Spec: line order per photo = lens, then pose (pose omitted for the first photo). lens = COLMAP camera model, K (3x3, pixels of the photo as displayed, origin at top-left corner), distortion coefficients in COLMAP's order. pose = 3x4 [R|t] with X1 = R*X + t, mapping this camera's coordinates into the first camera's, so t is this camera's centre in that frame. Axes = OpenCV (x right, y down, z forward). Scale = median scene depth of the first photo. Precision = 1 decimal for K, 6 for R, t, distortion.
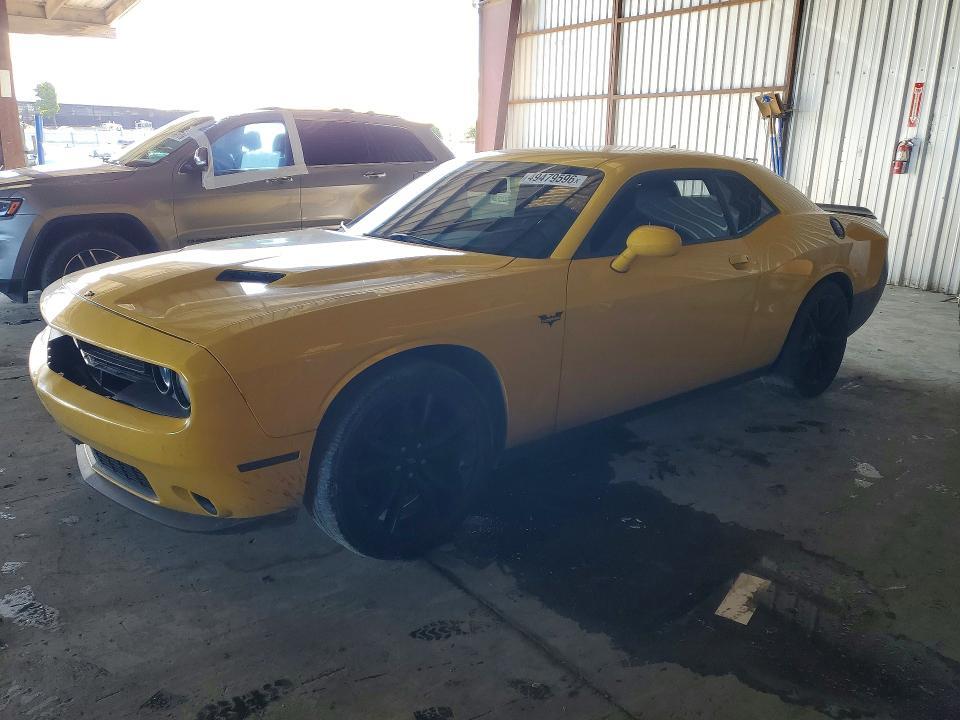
lens RADIAL K [[689.5, 0, 480.0], [0, 689.5, 360.0], [0, 0, 1]] dist [0.000644, -0.001196]
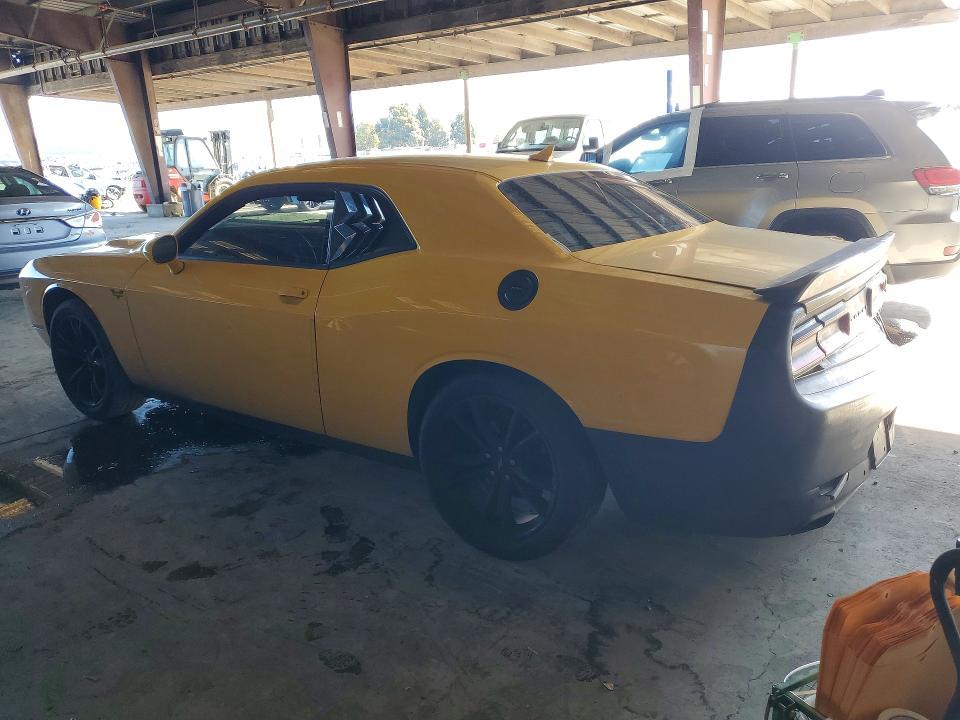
lens RADIAL K [[712.1, 0, 491.0], [0, 712.1, 362.1], [0, 0, 1]] dist [0.000020, -0.000554]
pose [[0.296136, 0.245934, -0.922941, 1.135920], [-0.240930, 0.954270, 0.176977, -0.245487], [0.924260, 0.169955, 0.341847, 0.838756]]
